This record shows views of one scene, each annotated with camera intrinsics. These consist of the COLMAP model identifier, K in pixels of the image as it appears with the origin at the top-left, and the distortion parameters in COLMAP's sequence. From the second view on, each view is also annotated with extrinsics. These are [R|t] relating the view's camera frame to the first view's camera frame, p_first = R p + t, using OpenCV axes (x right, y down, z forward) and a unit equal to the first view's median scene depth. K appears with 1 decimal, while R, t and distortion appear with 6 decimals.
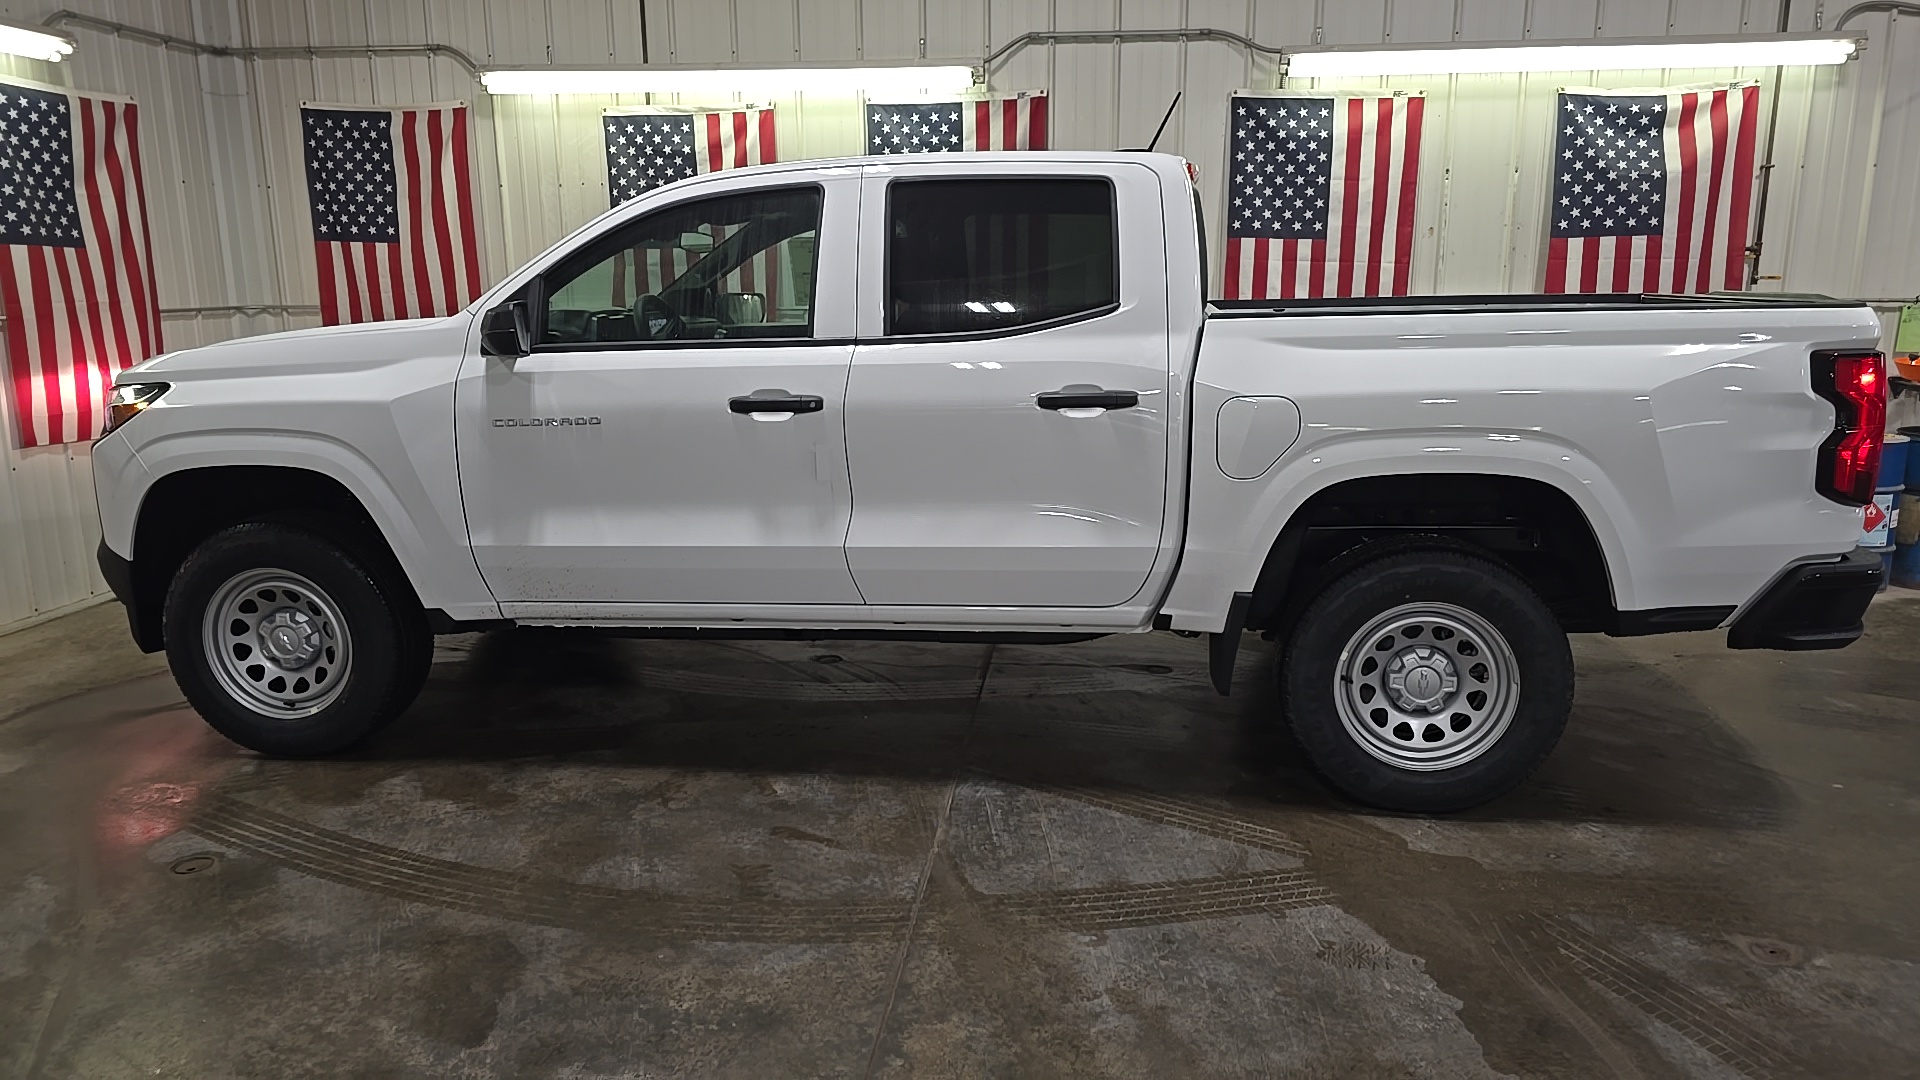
lens RADIAL K [[1298.3, 0, 935.4], [0, 1298.3, 536.4], [0, 0, 1]] dist [0.067425, -0.077334]
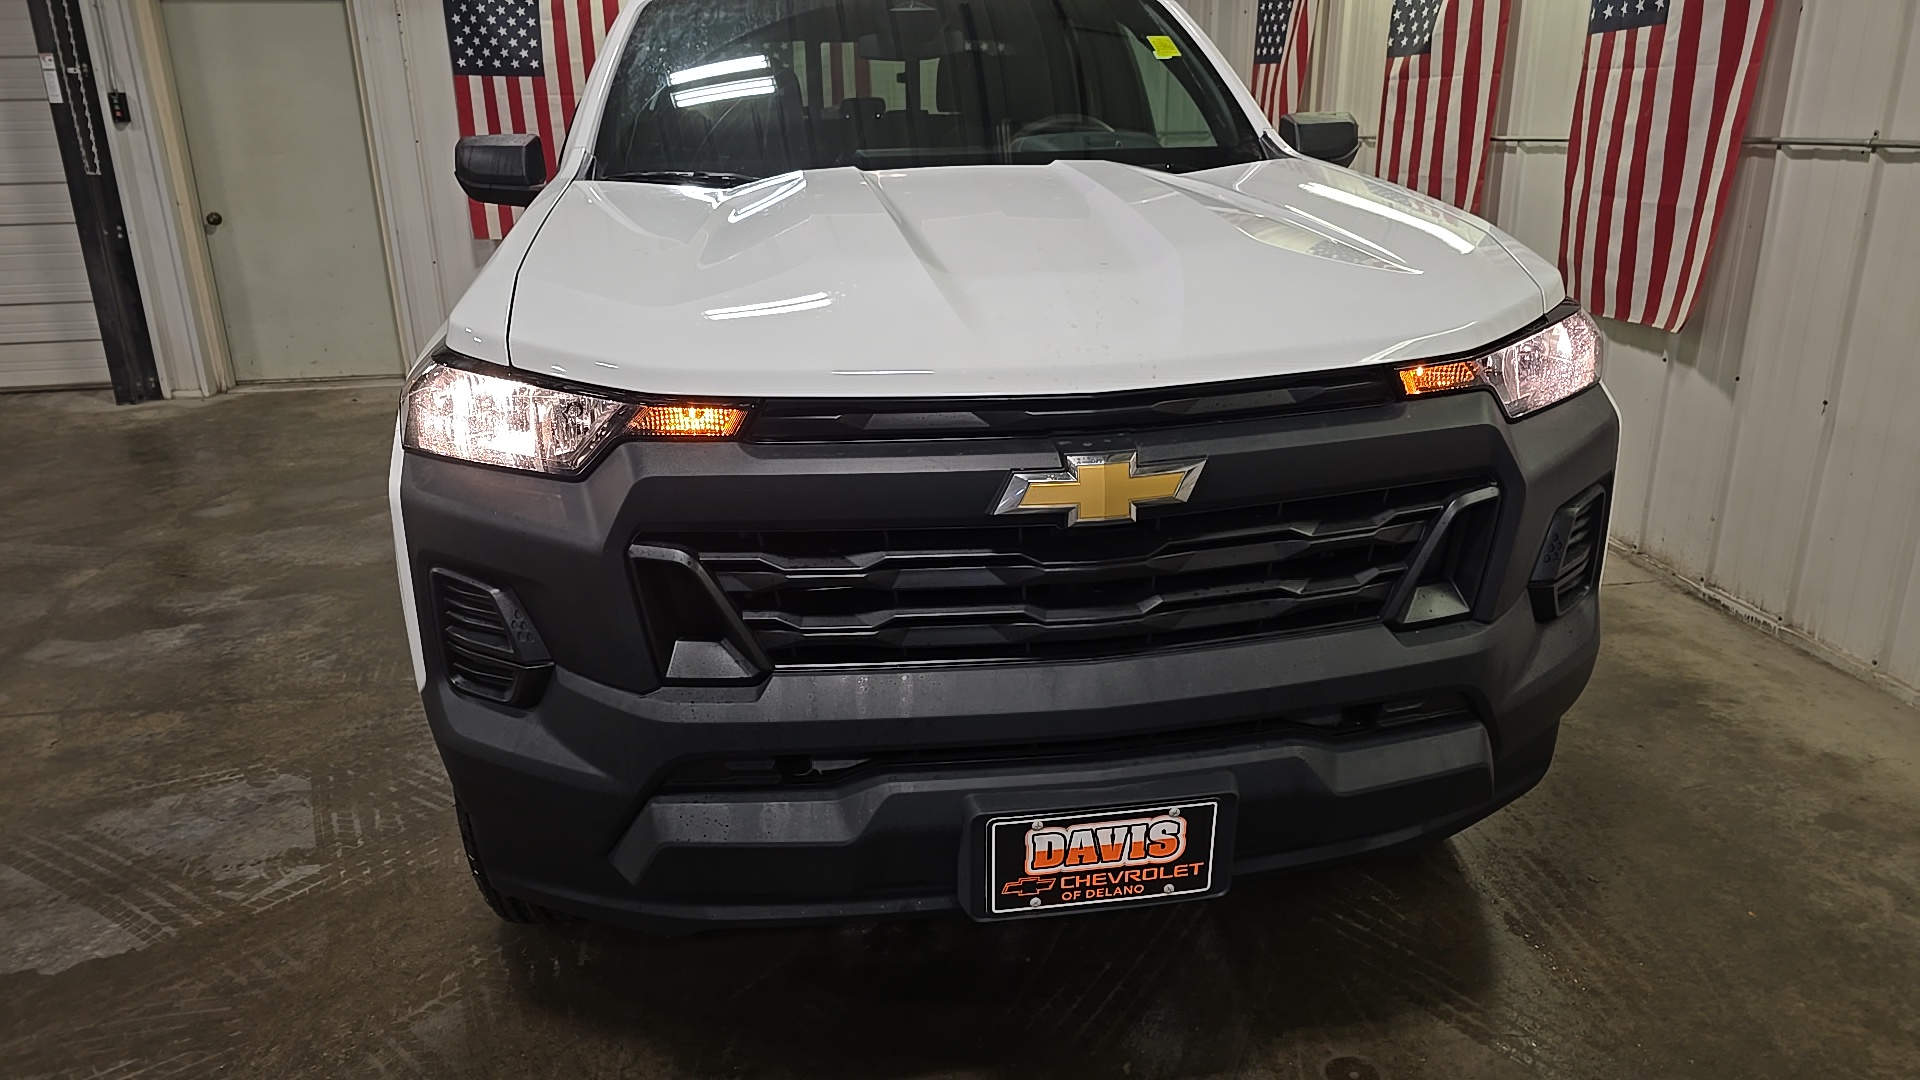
lens RADIAL K [[1275.6, 0, 960.0], [0, 1275.6, 540.0], [0, 0, 1]] dist [0.037879, -0.047215]
pose [[0.273217, 0.309071, -0.910949, 0.558156], [-0.176617, 0.946998, 0.268330, -0.111959], [0.945600, 0.087577, 0.313323, 0.566900]]
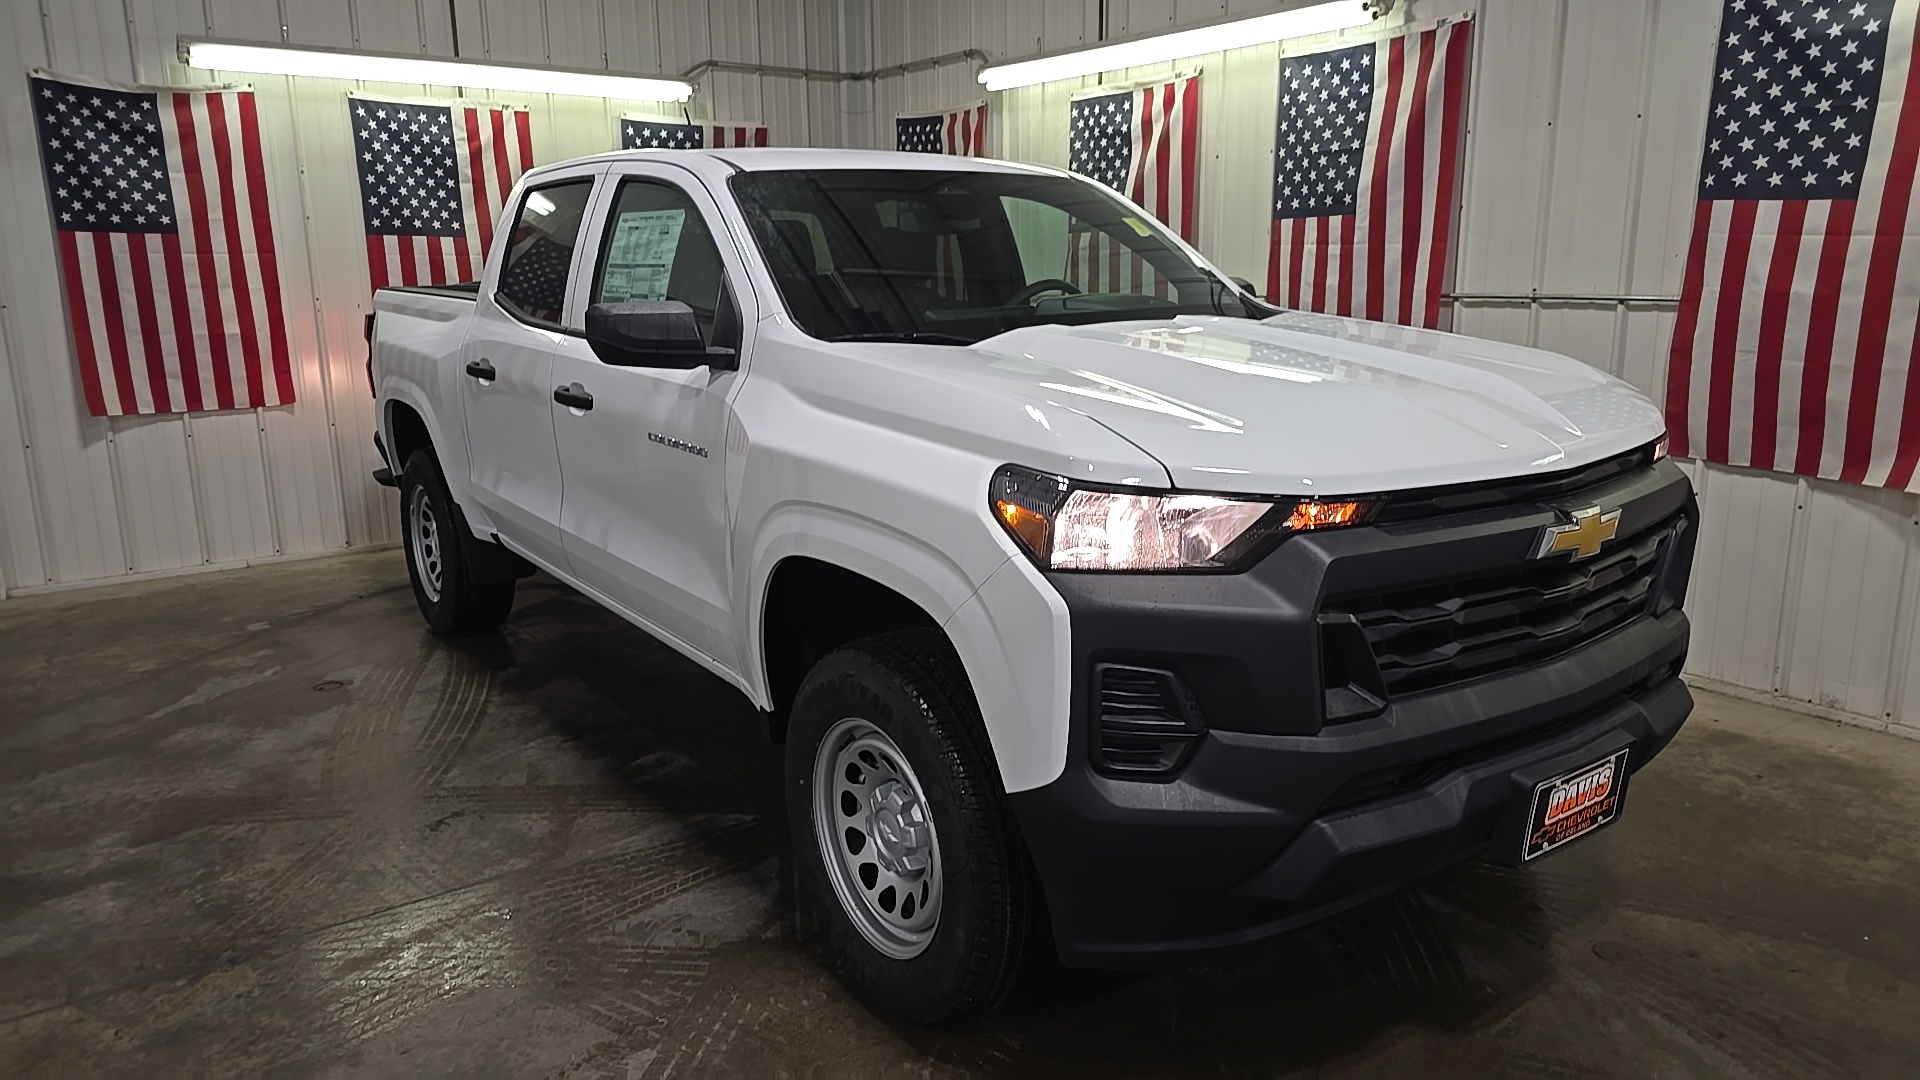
lens RADIAL K [[1275.6, 0, 960.0], [0, 1275.6, 540.0], [0, 0, 1]] dist [0.037879, -0.047215]
pose [[0.680648, 0.155041, -0.716017, 0.471838], [-0.139096, 0.986922, 0.081476, -0.060938], [0.719285, 0.044139, 0.693312, 0.291768]]
